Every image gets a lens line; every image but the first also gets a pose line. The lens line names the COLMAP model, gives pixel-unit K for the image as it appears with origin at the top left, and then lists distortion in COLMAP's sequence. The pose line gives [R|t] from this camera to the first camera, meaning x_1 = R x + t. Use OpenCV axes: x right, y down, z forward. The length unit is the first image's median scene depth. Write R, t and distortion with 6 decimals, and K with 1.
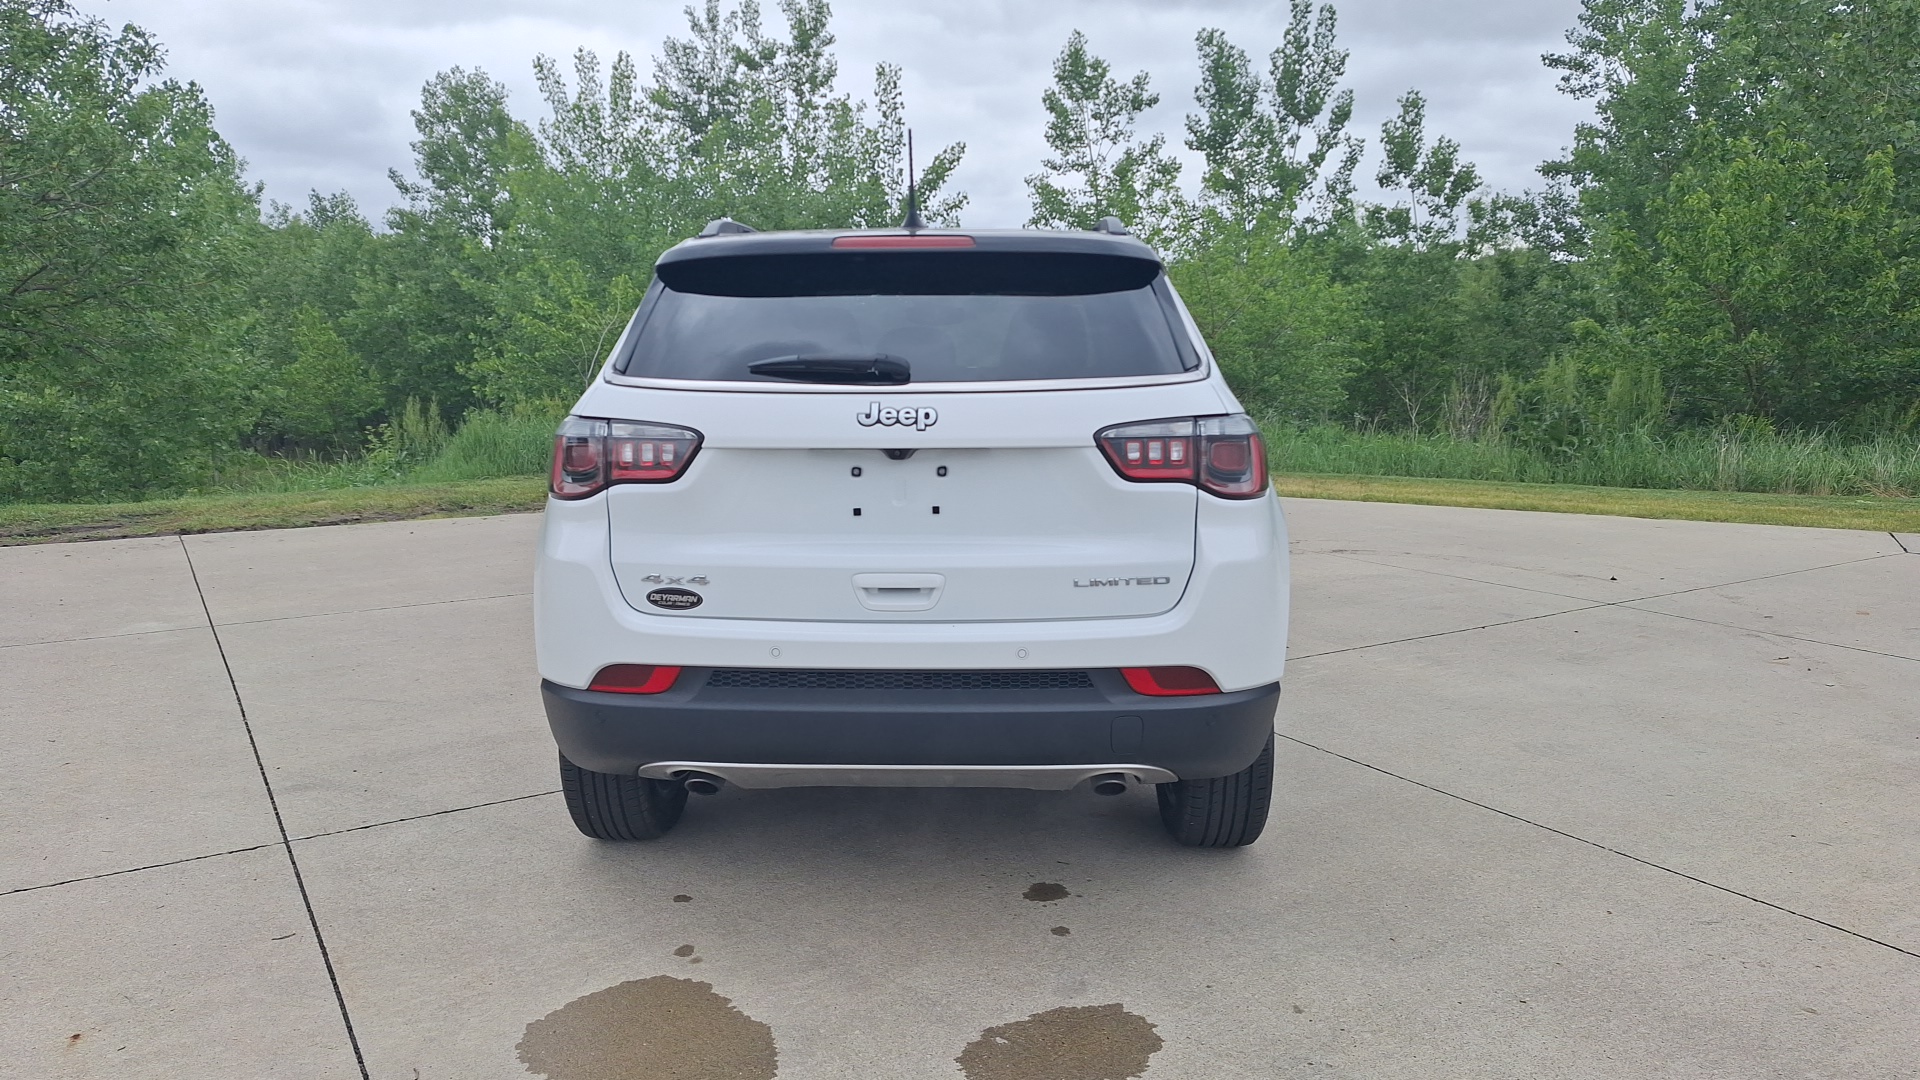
lens RADIAL K [[1375.0, 0, 953.9], [0, 1375.0, 486.9], [0, 0, 1]] dist [0.076327, -0.060813]
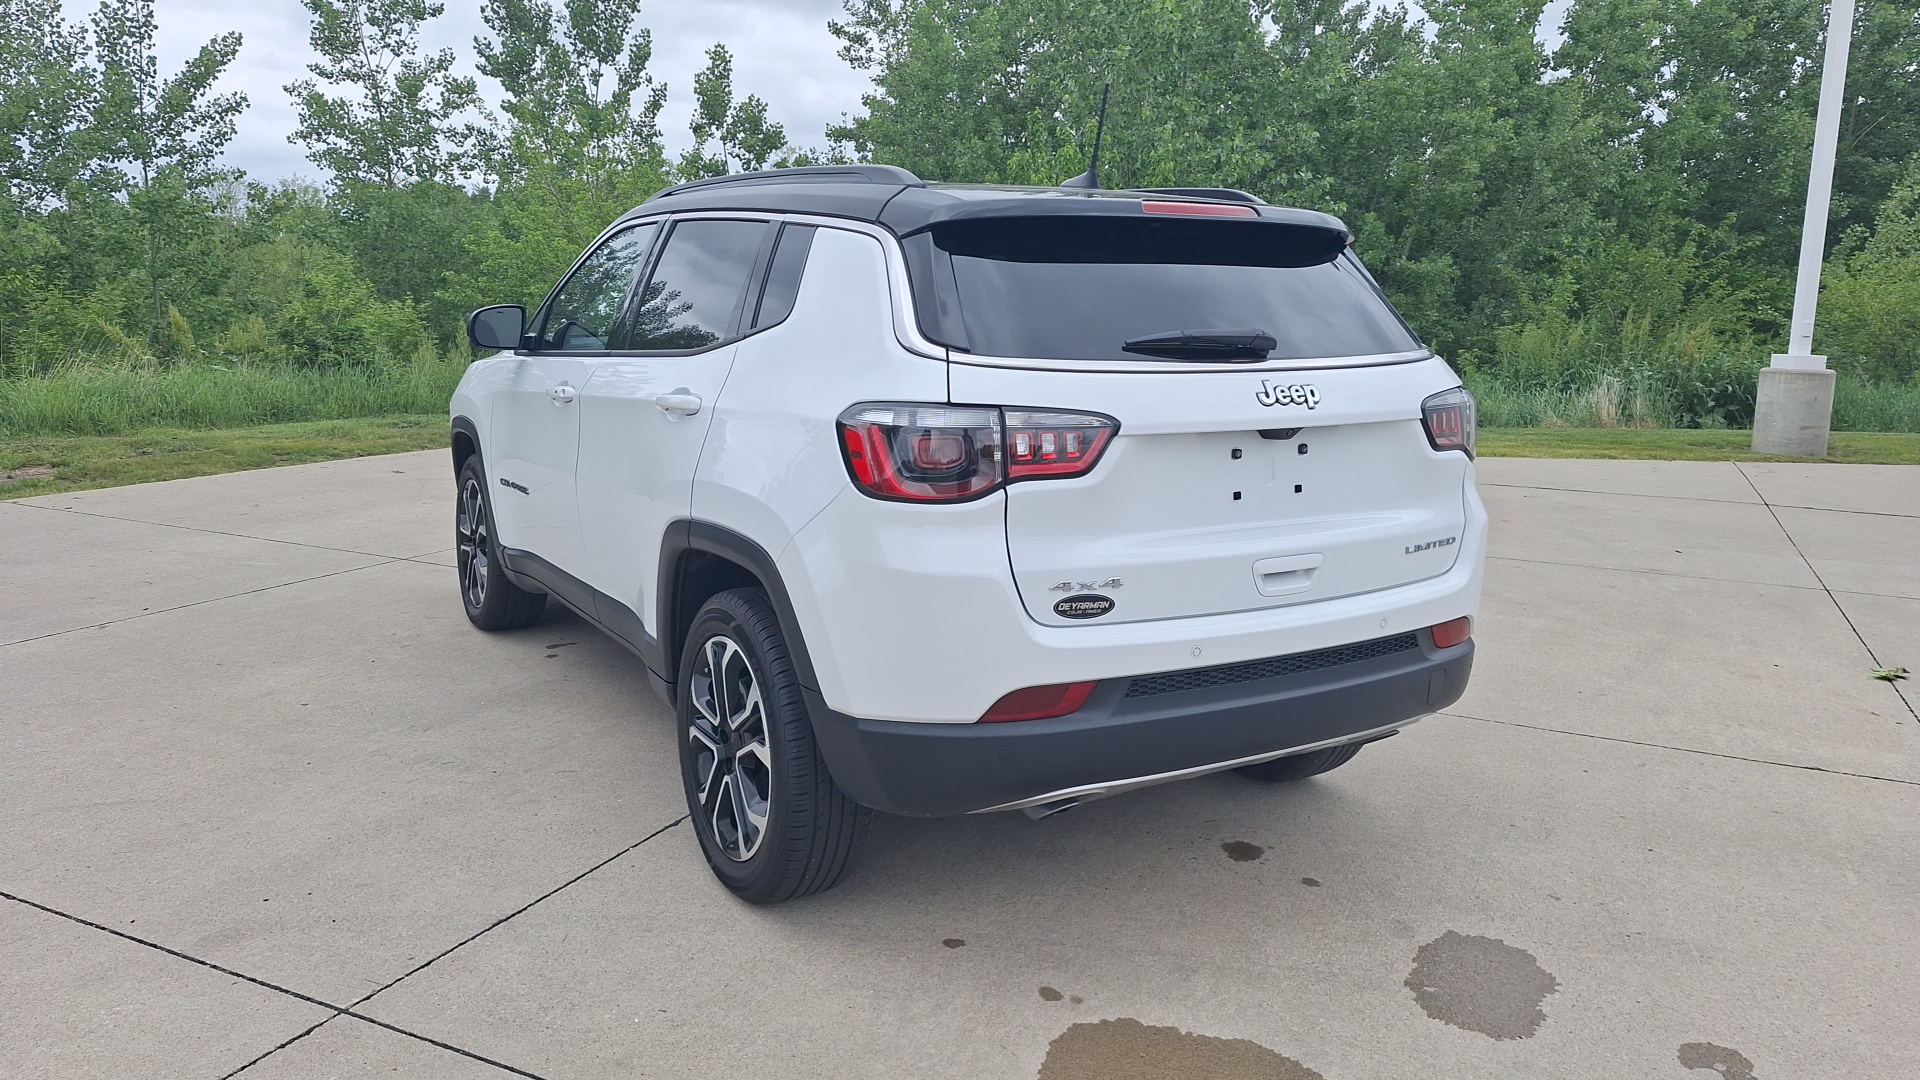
lens RADIAL K [[1375.0, 0, 906.9], [0, 1375.0, 494.6], [0, 0, 1]] dist [0.076327, -0.060813]
pose [[0.818891, -0.066129, 0.570126, -0.276738], [0.036588, 0.997335, 0.063128, -0.017701], [-0.572781, -0.030835, 0.819128, 0.118628]]
